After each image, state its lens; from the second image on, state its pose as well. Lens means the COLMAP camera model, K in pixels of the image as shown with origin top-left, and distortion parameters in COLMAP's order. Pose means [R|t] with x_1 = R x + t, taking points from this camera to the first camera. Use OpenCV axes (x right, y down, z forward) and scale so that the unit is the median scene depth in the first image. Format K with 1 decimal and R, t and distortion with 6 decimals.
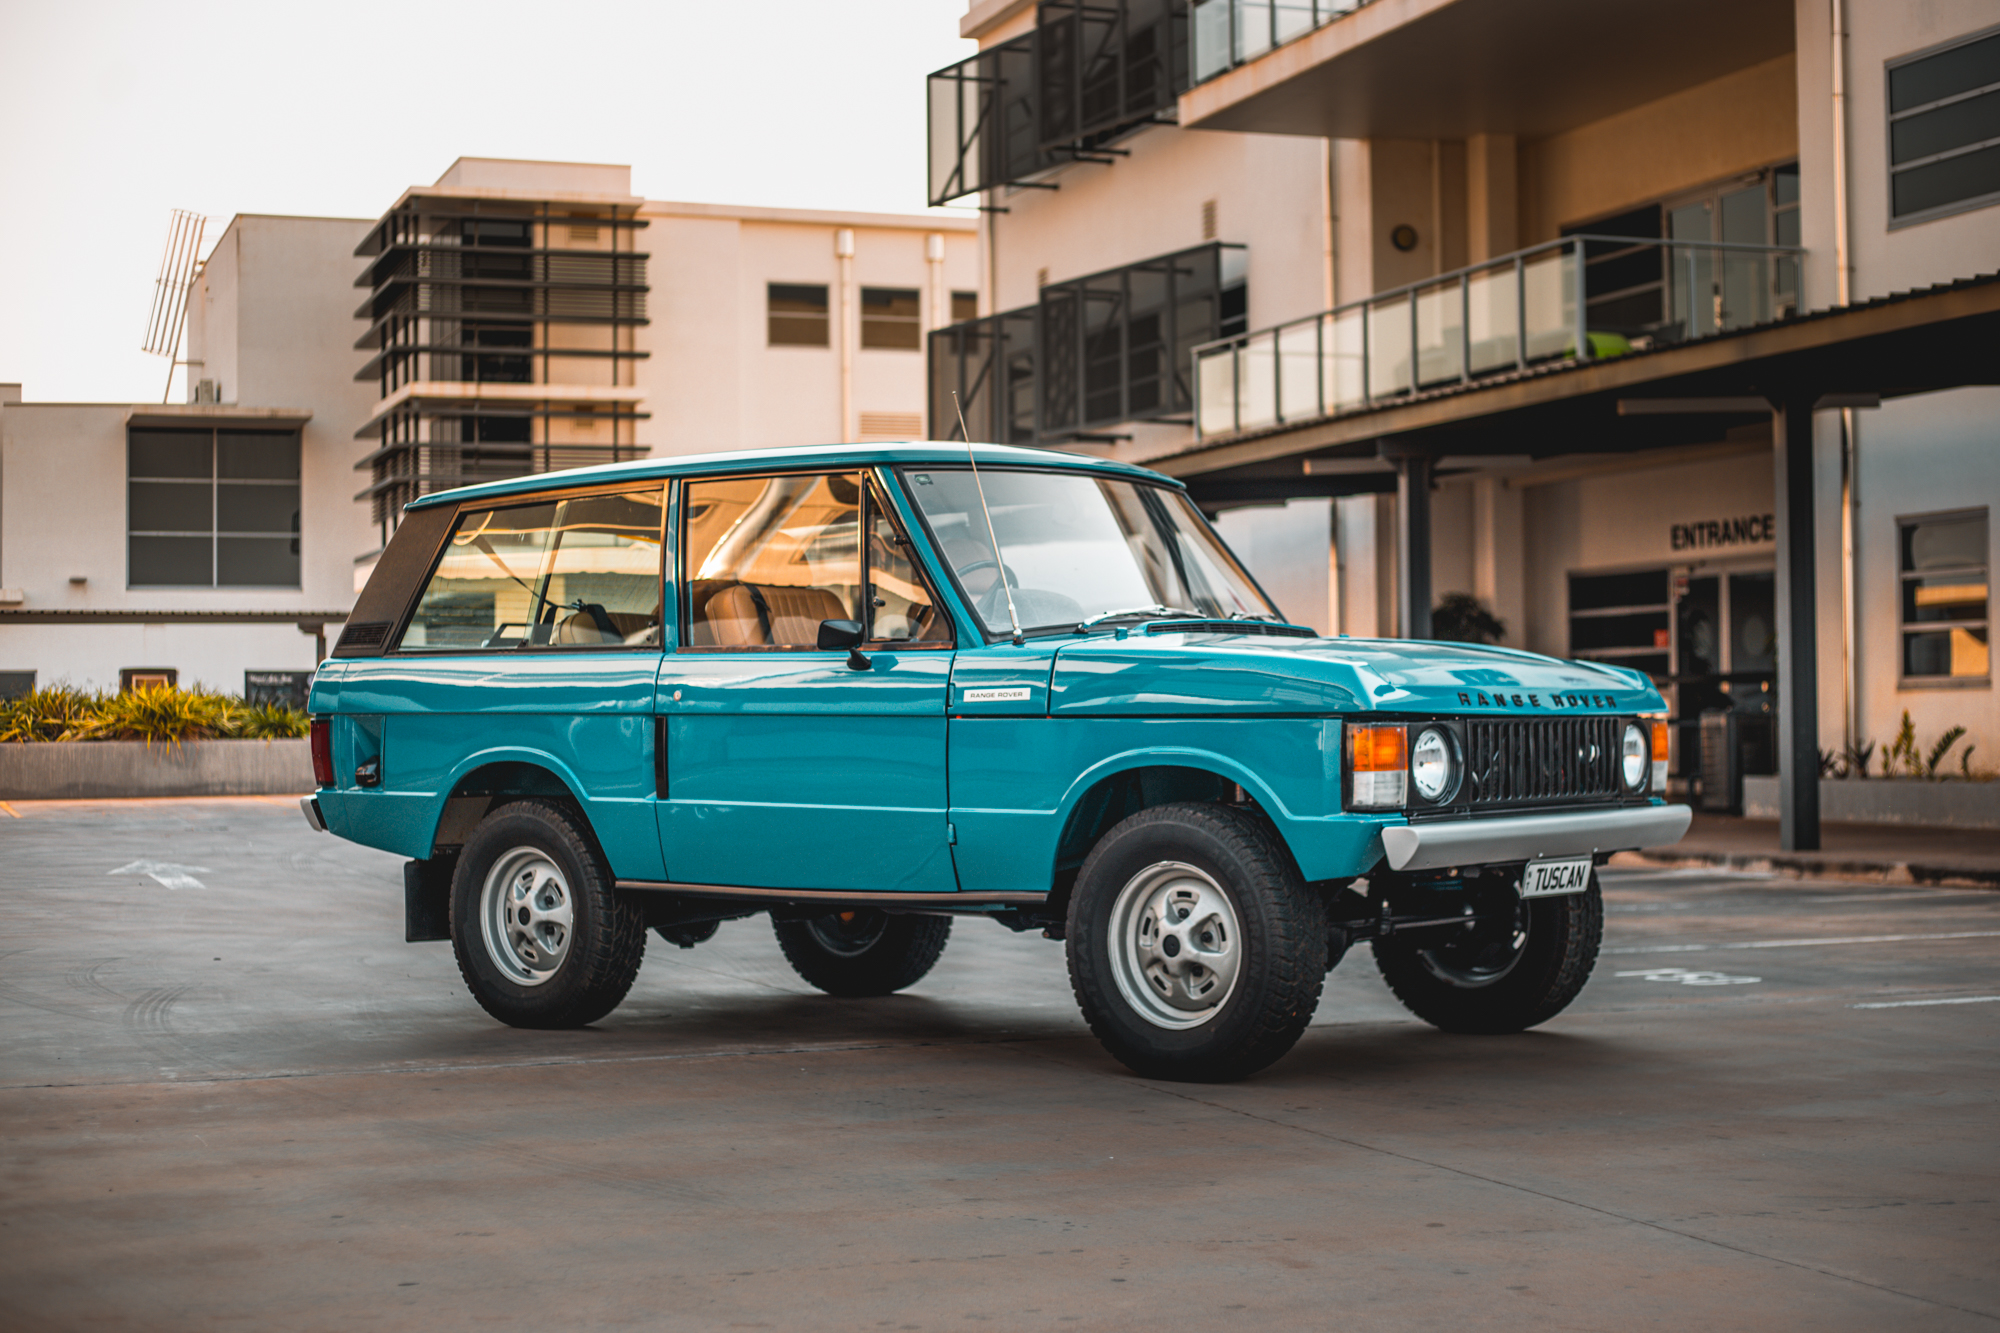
lens RADIAL K [[2950.7, 0, 963.8], [0, 2950.7, 663.3], [0, 0, 1]] dist [-0.084091, -0.084923]
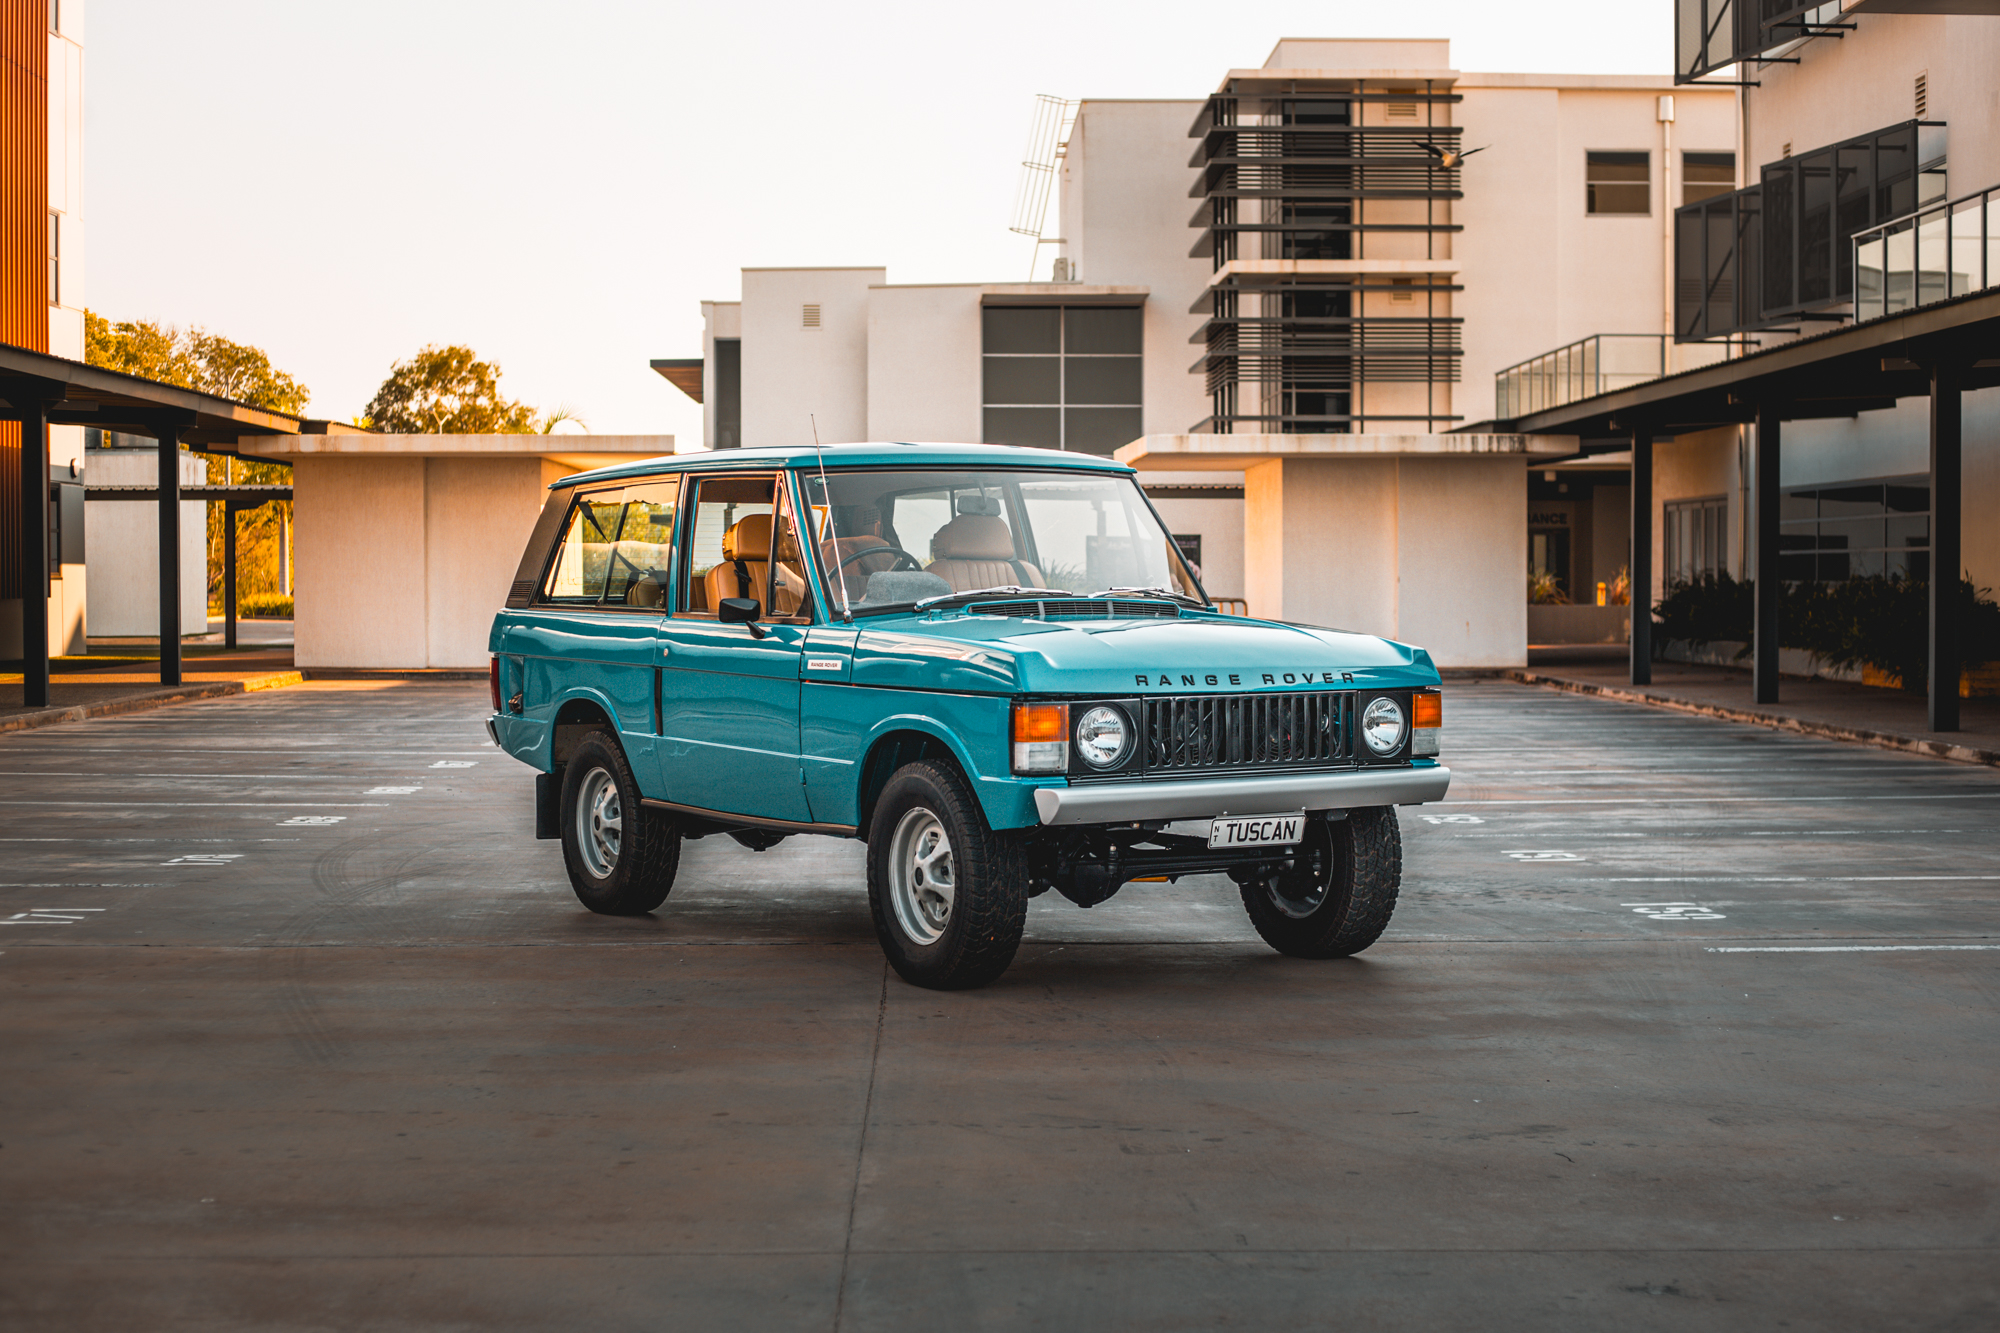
lens RADIAL K [[2950.7, 0, 963.8], [0, 2950.7, 663.3], [0, 0, 1]] dist [-0.084091, -0.084923]
pose [[0.944148, 0.018202, -0.329018, 0.159850], [-0.000916, 0.998614, 0.052617, -0.018529], [0.329519, -0.049377, 0.942857, -0.046551]]
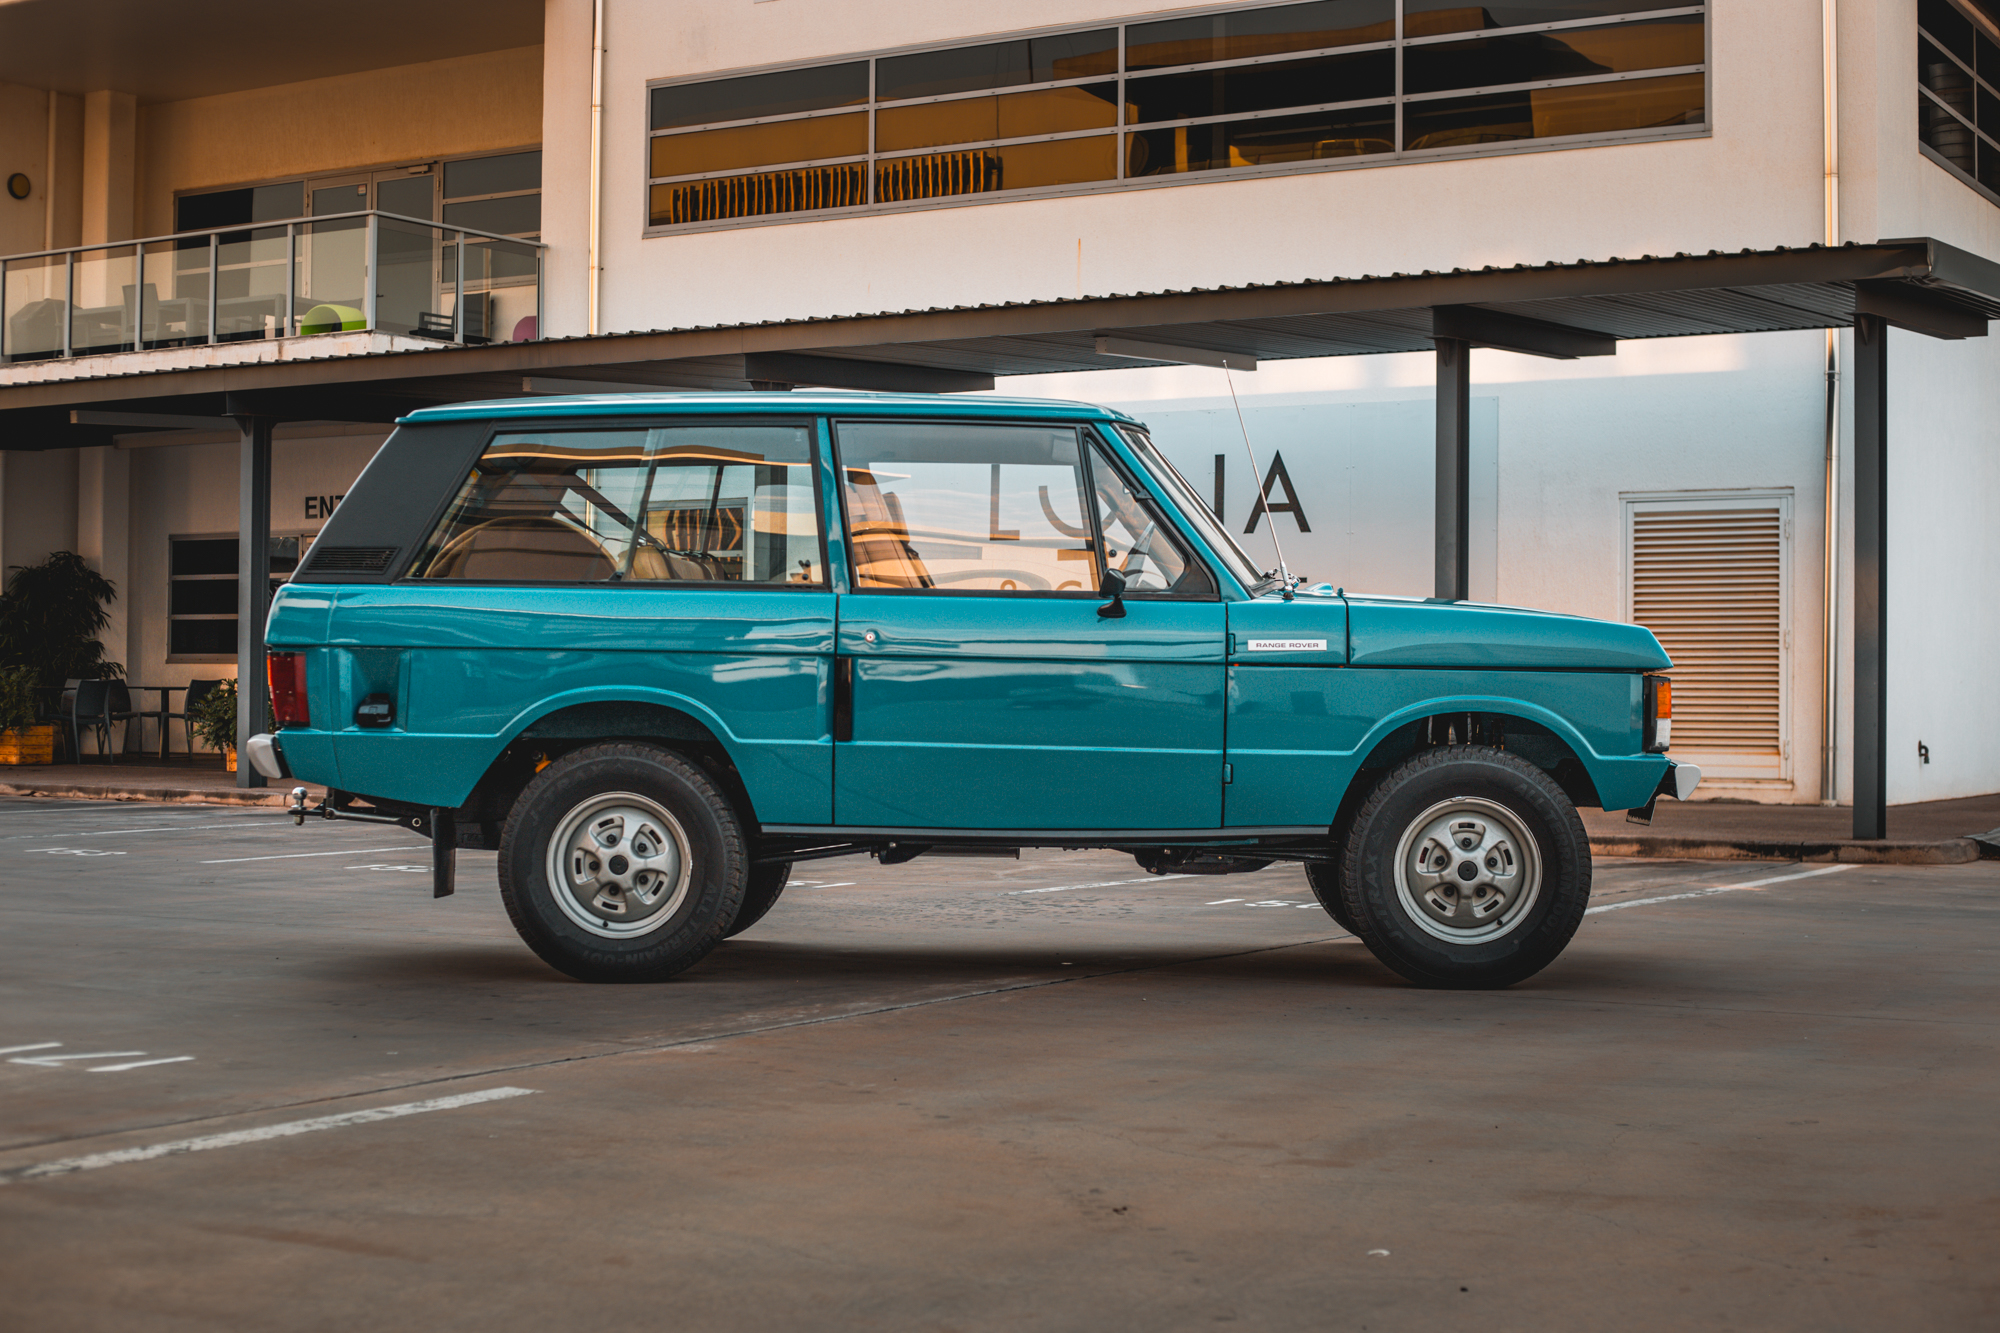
lens RADIAL K [[2909.2, 0, 926.0], [0, 2909.2, 668.0], [0, 0, 1]] dist [-0.108326, -0.074814]
pose [[0.791674, 0.022397, 0.610534, -0.253901], [-0.028971, 0.999580, 0.000897, 0.007501], [-0.610257, -0.018398, 0.791990, 0.080596]]
